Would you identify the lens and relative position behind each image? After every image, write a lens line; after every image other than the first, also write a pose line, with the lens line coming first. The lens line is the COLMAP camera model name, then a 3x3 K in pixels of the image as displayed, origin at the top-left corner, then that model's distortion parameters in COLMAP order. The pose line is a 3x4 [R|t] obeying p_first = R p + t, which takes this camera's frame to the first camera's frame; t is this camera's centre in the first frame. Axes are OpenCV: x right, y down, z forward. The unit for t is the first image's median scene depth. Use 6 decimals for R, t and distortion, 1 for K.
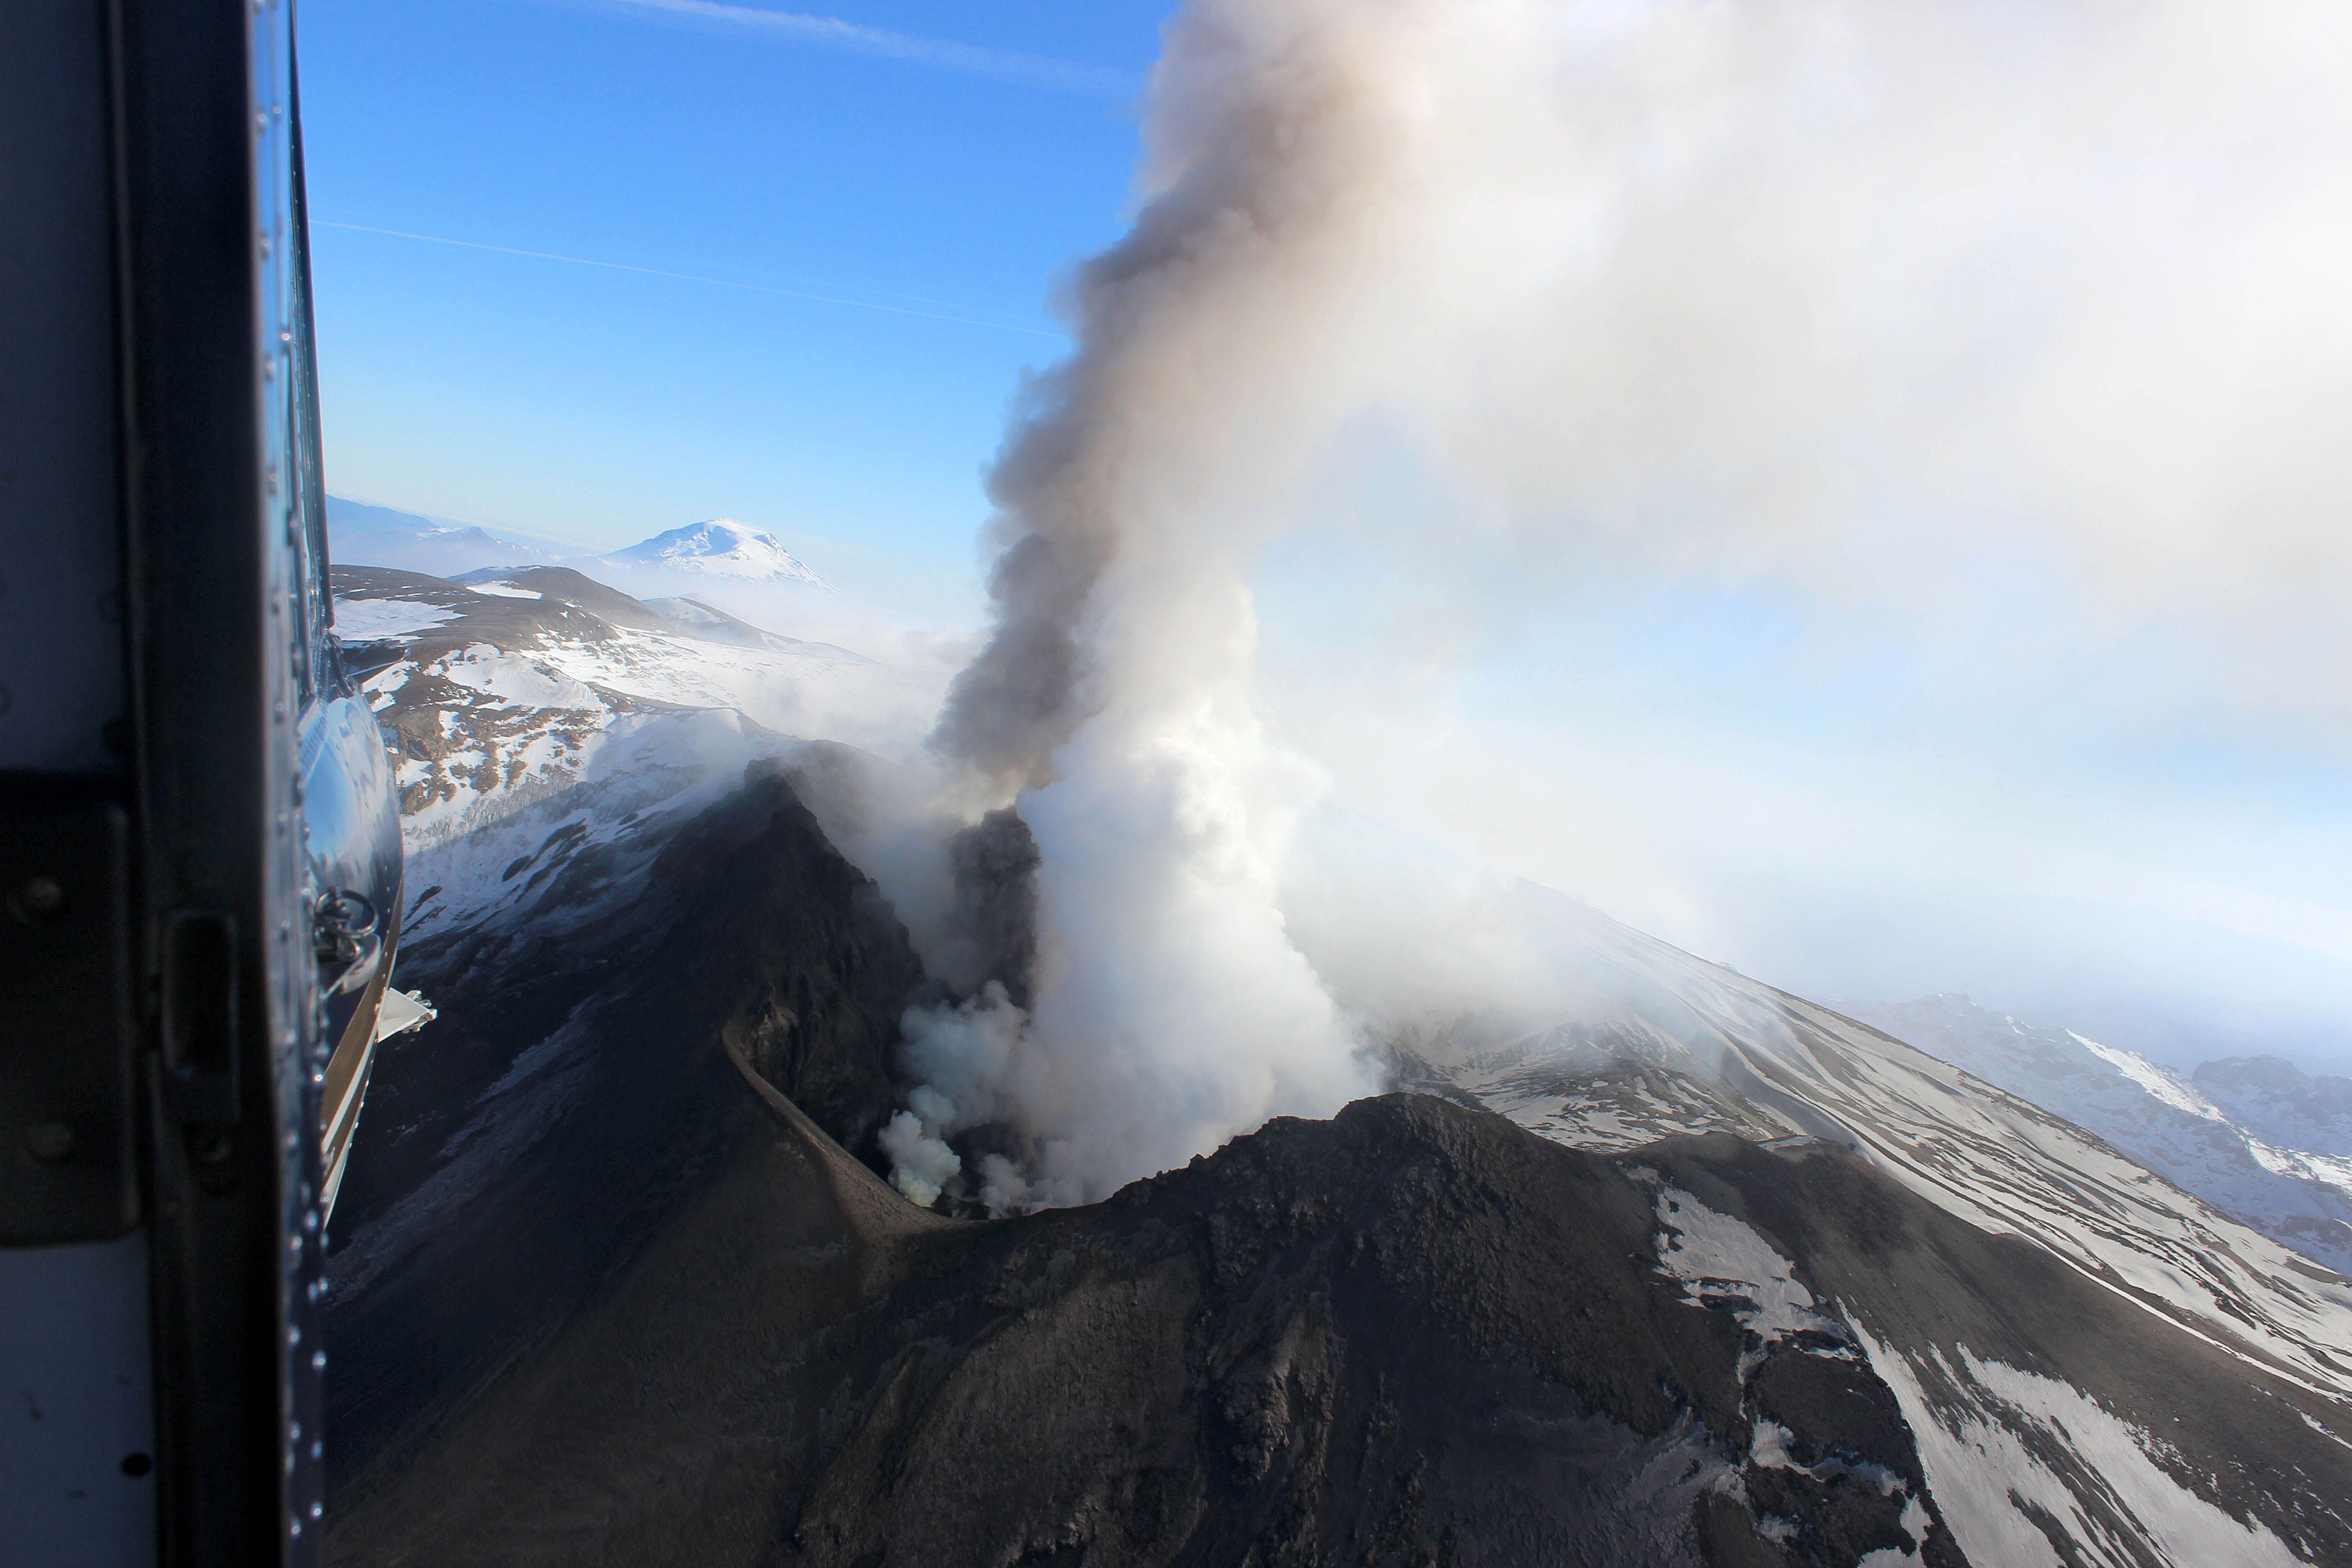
lens RADIAL K [[1939.8, 0, 1176.0], [0, 1939.8, 784.0], [0, 0, 1]] dist [-0.172240, 0.154503]
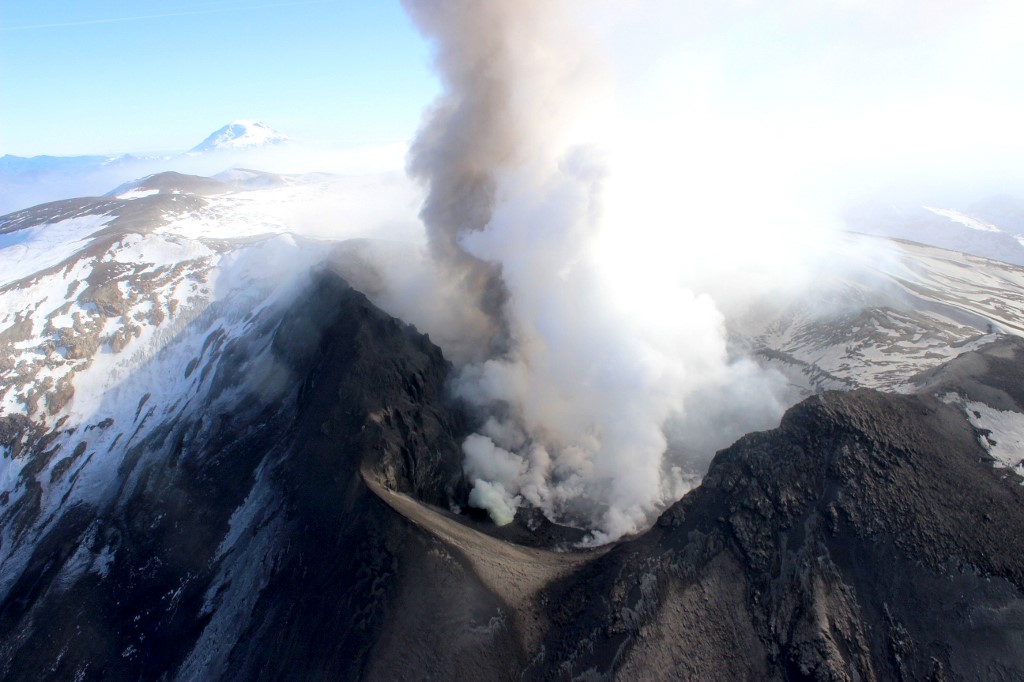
lens RADIAL K [[844.6, 0, 512.0], [0, 844.6, 341.0], [0, 0, 1]] dist [-0.172240, 0.154503]
pose [[0.968218, -0.249904, 0.010121, -0.080553], [0.243402, 0.950790, 0.191713, -0.045567], [-0.057533, -0.183156, 0.981399, 0.290130]]
